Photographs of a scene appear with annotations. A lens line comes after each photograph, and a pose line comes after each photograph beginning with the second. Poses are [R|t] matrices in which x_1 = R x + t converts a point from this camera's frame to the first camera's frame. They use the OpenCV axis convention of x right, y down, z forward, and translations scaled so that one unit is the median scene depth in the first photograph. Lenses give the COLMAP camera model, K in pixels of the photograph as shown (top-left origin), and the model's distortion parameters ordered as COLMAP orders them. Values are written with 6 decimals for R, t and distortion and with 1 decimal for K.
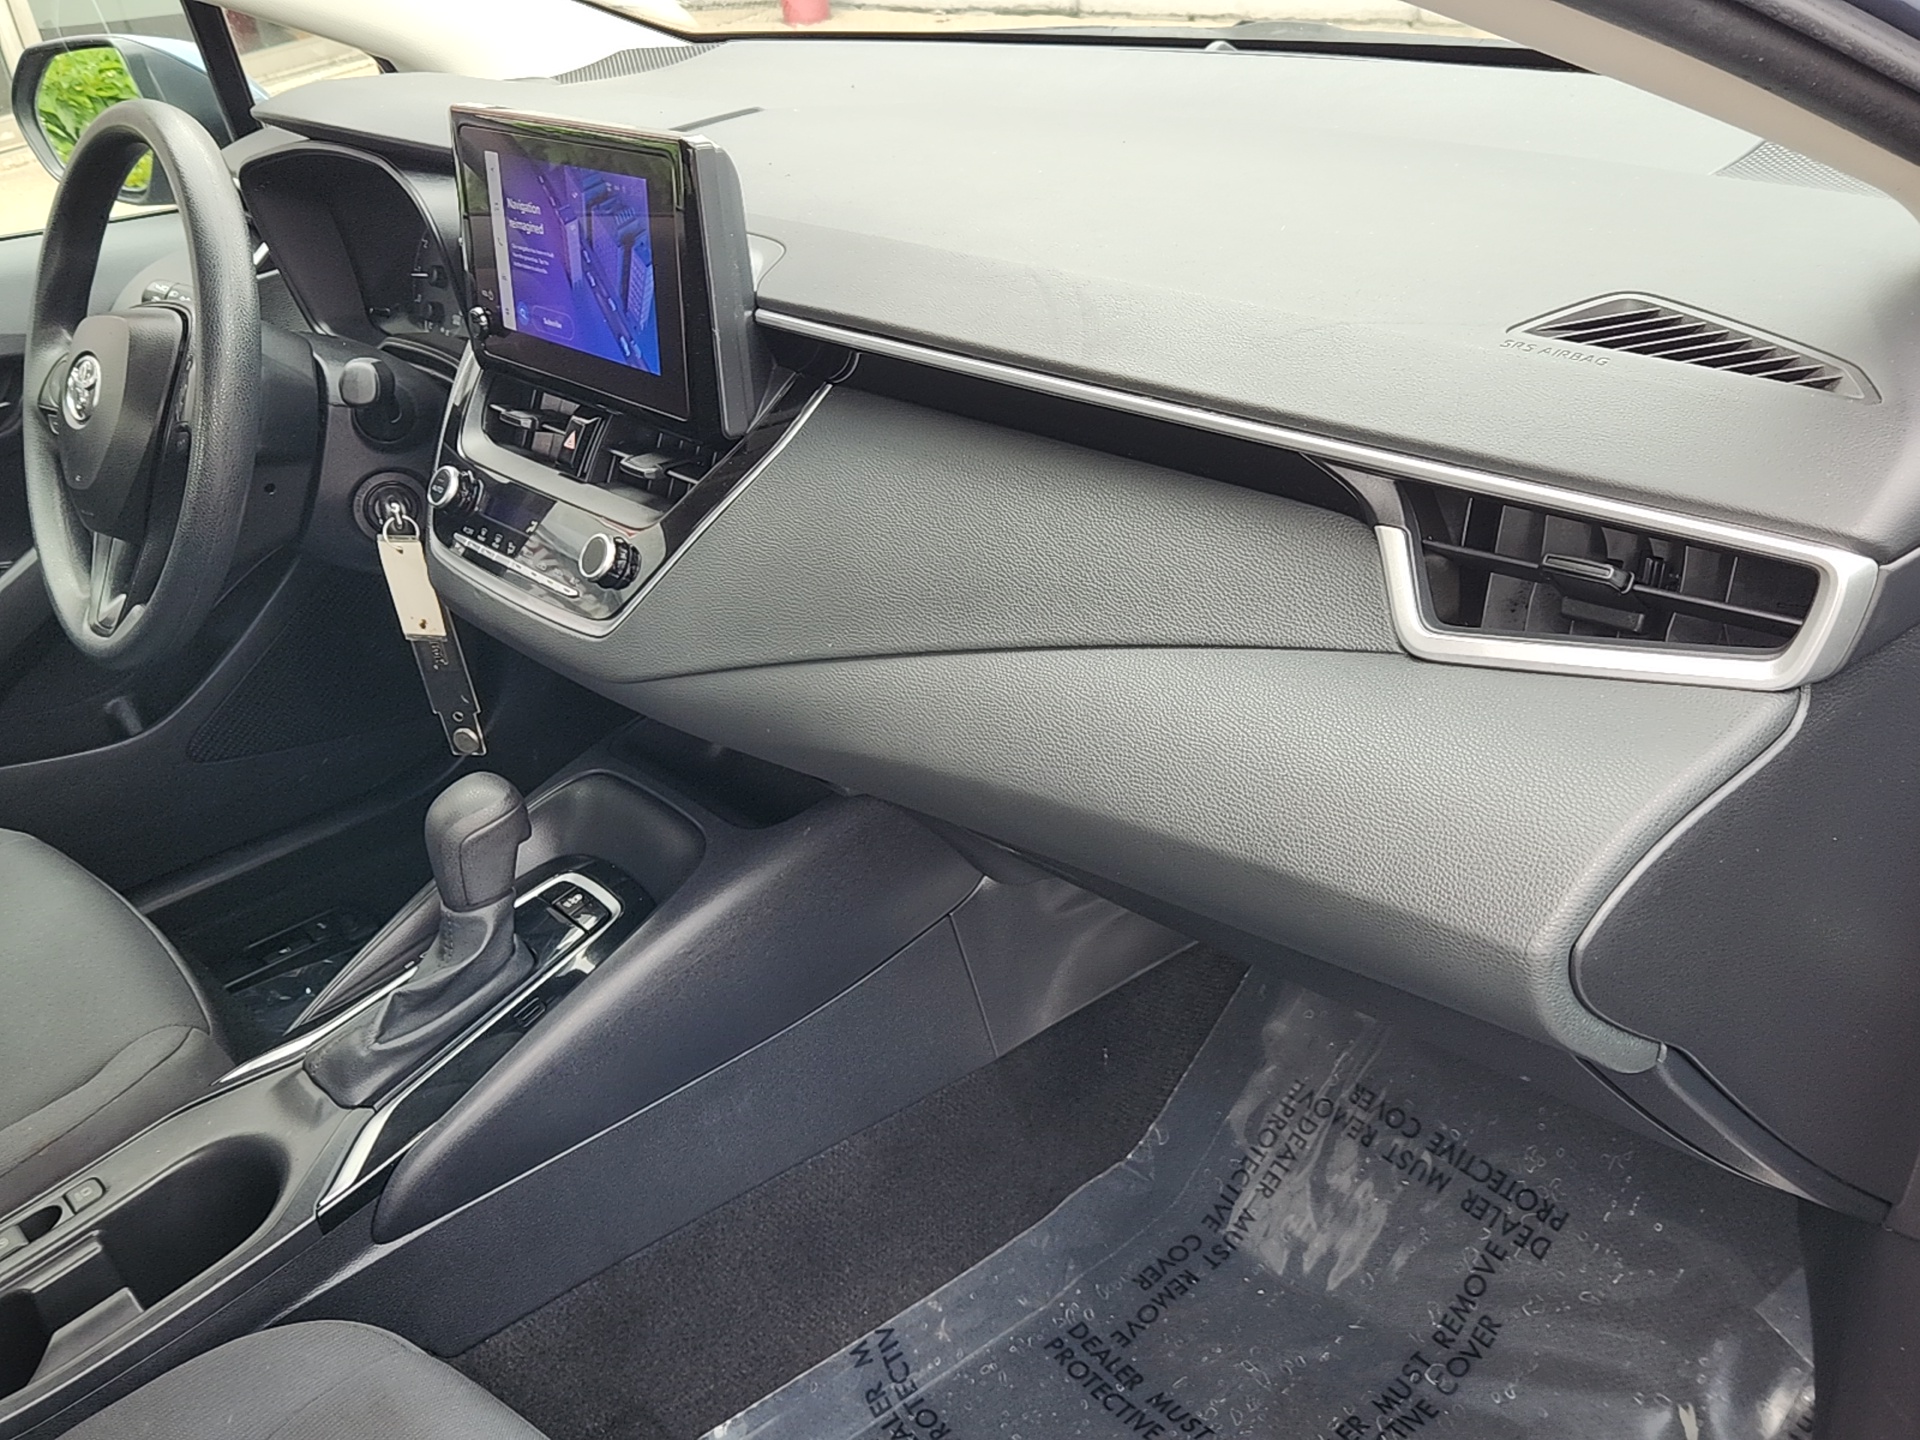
lens RADIAL K [[1876.1, 0, 974.2], [0, 1876.1, 669.3], [0, 0, 1]] dist [0.111666, -0.195917]
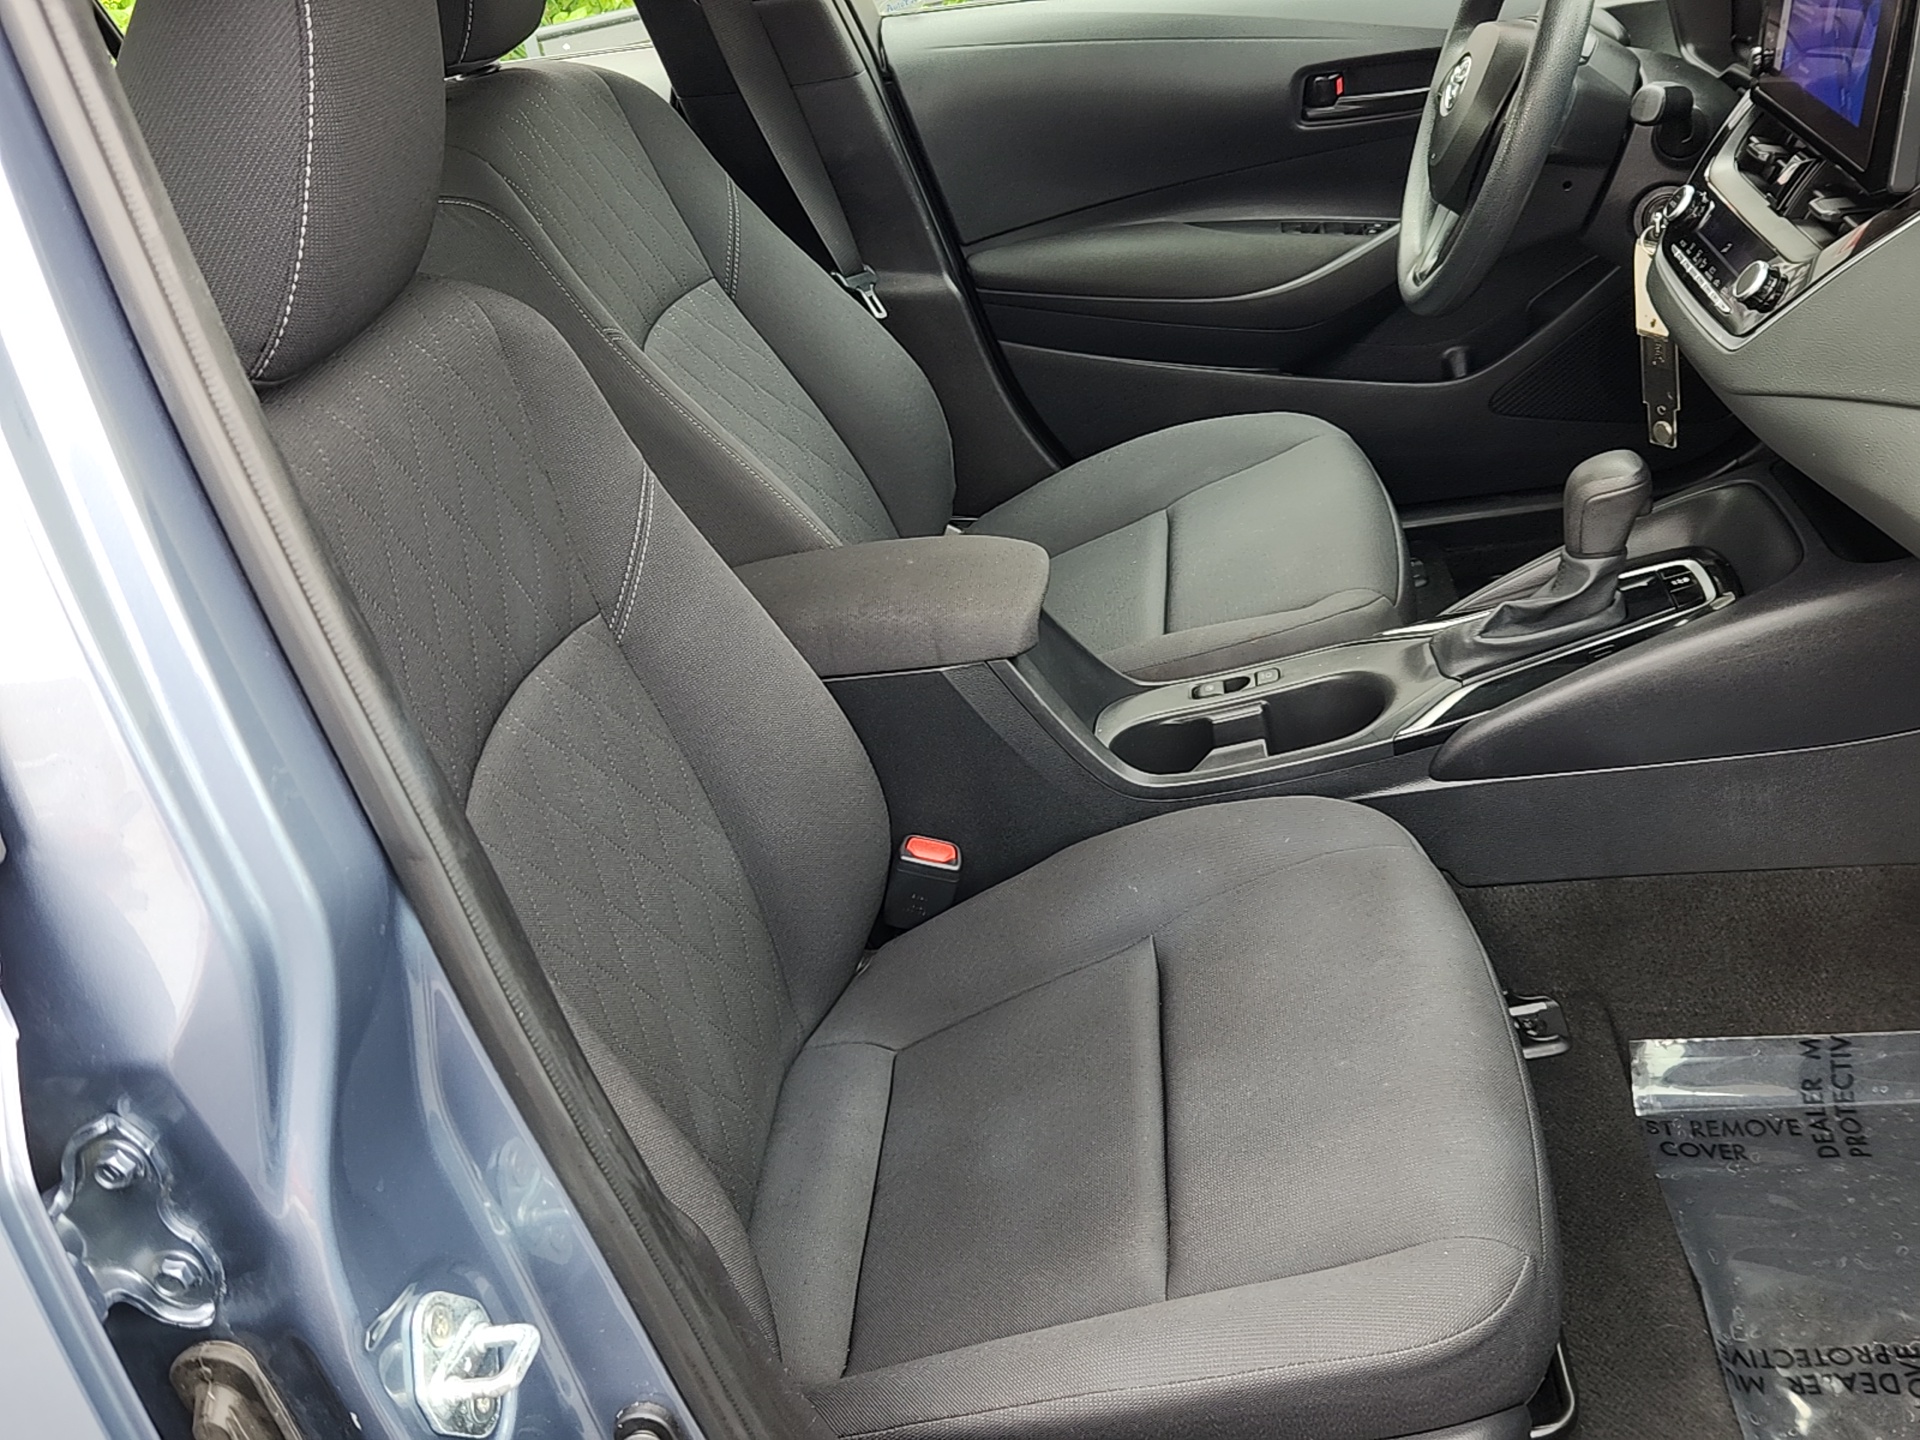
lens RADIAL K [[1876.1, 0, 974.2], [0, 1876.1, 669.3], [0, 0, 1]] dist [0.111666, -0.195917]
pose [[0.703082, 0.313643, -0.638203, 0.245925], [-0.216594, 0.949286, 0.227910, 0.002378], [0.677320, -0.022009, 0.735359, -0.151672]]
